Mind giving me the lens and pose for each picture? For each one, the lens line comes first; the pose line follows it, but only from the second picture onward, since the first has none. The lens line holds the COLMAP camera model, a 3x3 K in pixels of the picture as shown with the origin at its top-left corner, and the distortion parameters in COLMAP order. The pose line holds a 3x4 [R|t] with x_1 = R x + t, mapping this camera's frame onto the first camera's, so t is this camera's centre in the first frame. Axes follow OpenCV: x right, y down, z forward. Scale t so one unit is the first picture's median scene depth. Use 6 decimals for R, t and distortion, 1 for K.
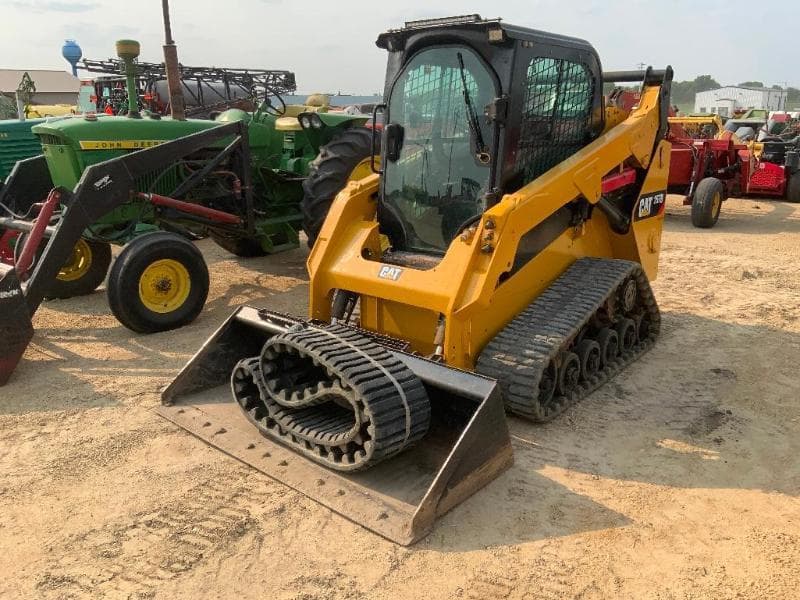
lens RADIAL K [[638.9, 0, 410.2], [0, 638.9, 286.1], [0, 0, 1]] dist [0.086738, -0.002373]
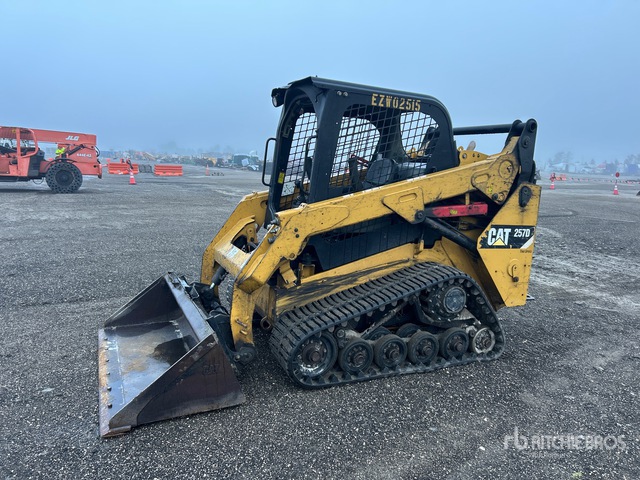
lens RADIAL K [[511.1, 0, 326.6], [0, 511.1, 250.6], [0, 0, 1]] dist [0.086738, -0.002373]
pose [[0.910312, 0.117070, -0.397022, 0.532130], [-0.159150, 0.984430, -0.074628, 0.021186], [0.382104, 0.131120, 0.914770, 0.061742]]
